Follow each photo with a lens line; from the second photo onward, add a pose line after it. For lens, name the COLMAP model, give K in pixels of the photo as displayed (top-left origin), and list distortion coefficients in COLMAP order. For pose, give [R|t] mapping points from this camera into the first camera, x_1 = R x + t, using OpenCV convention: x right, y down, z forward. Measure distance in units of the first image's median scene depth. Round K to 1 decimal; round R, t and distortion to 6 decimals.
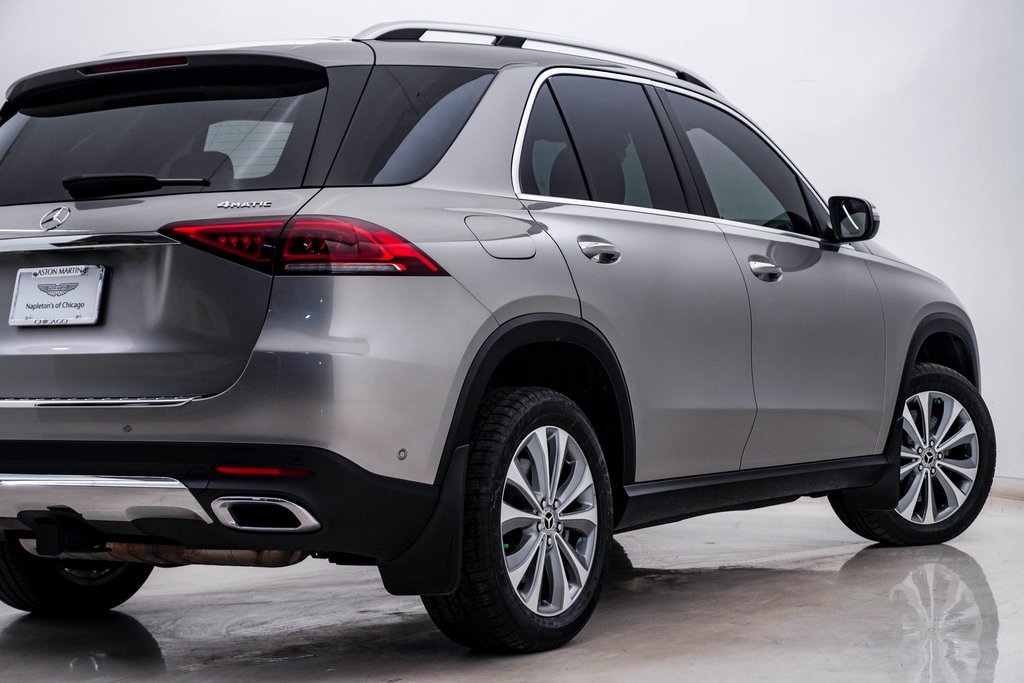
lens RADIAL K [[2202.4, 0, 512.9], [0, 2202.4, 349.7], [0, 0, 1]] dist [0.011673, 0.000000]
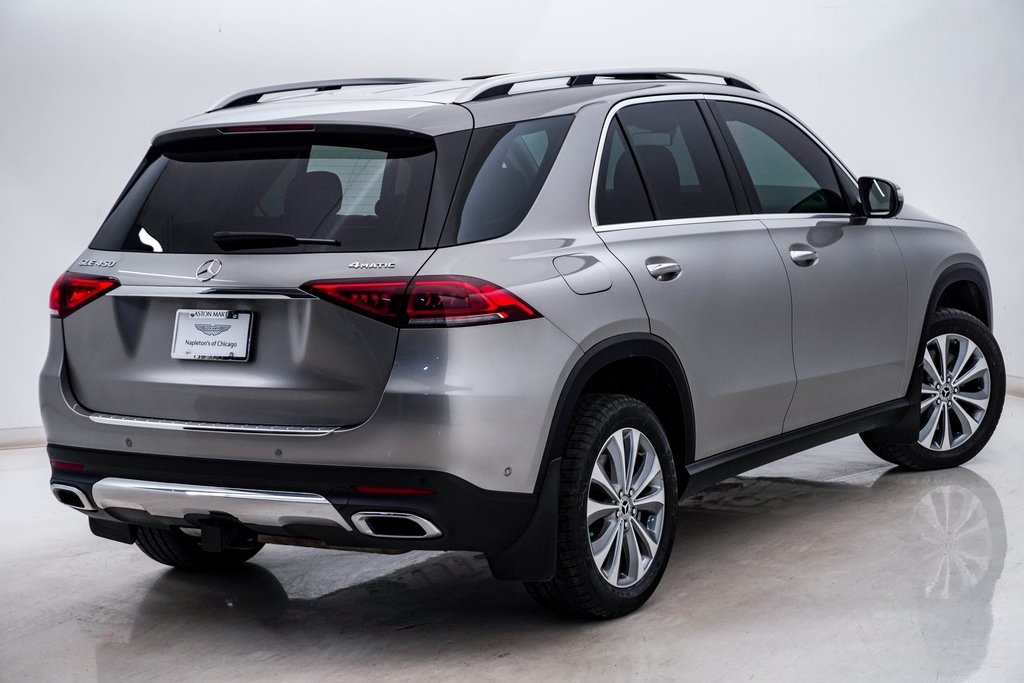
lens RADIAL K [[2202.4, 0, 508.7], [0, 2202.4, 346.8], [0, 0, 1]] dist [0.011673, 0.000000]
pose [[0.999848, -0.014131, -0.010216, -0.033967], [0.015094, 0.994744, 0.101272, -0.132648], [0.008731, -0.101411, 0.994806, -0.177849]]
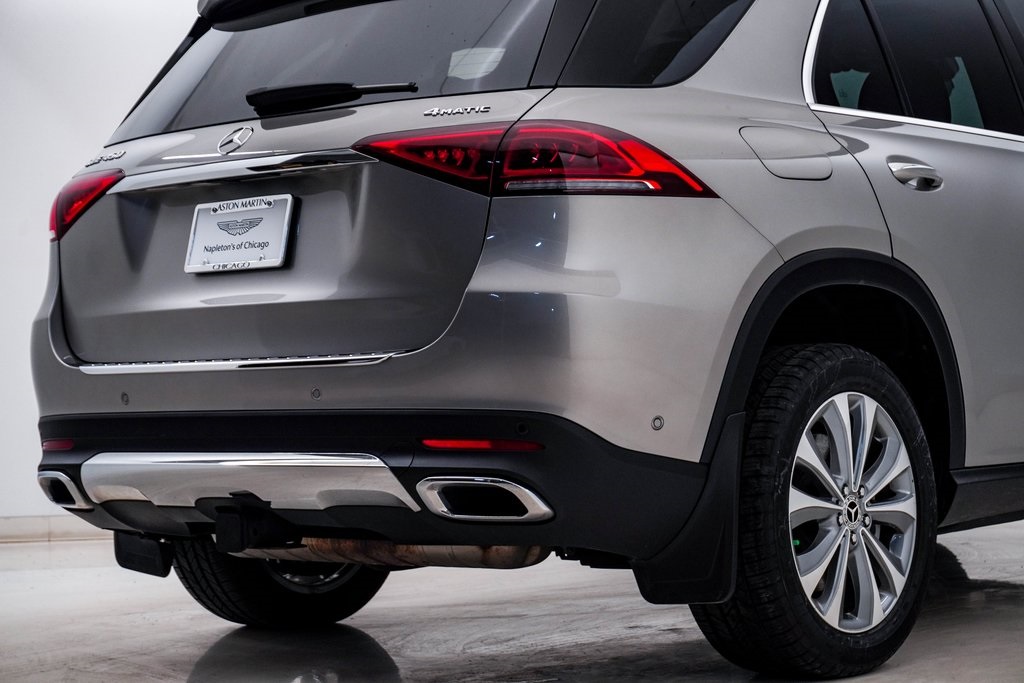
lens RADIAL K [[2202.4, 0, 508.3], [0, 2202.4, 351.5], [0, 0, 1]] dist [0.011673, 0.000000]
pose [[0.987806, -0.011157, -0.155287, 0.017934], [0.009418, 0.999884, -0.011931, 0.028897], [0.155402, 0.010323, 0.987797, 0.203154]]
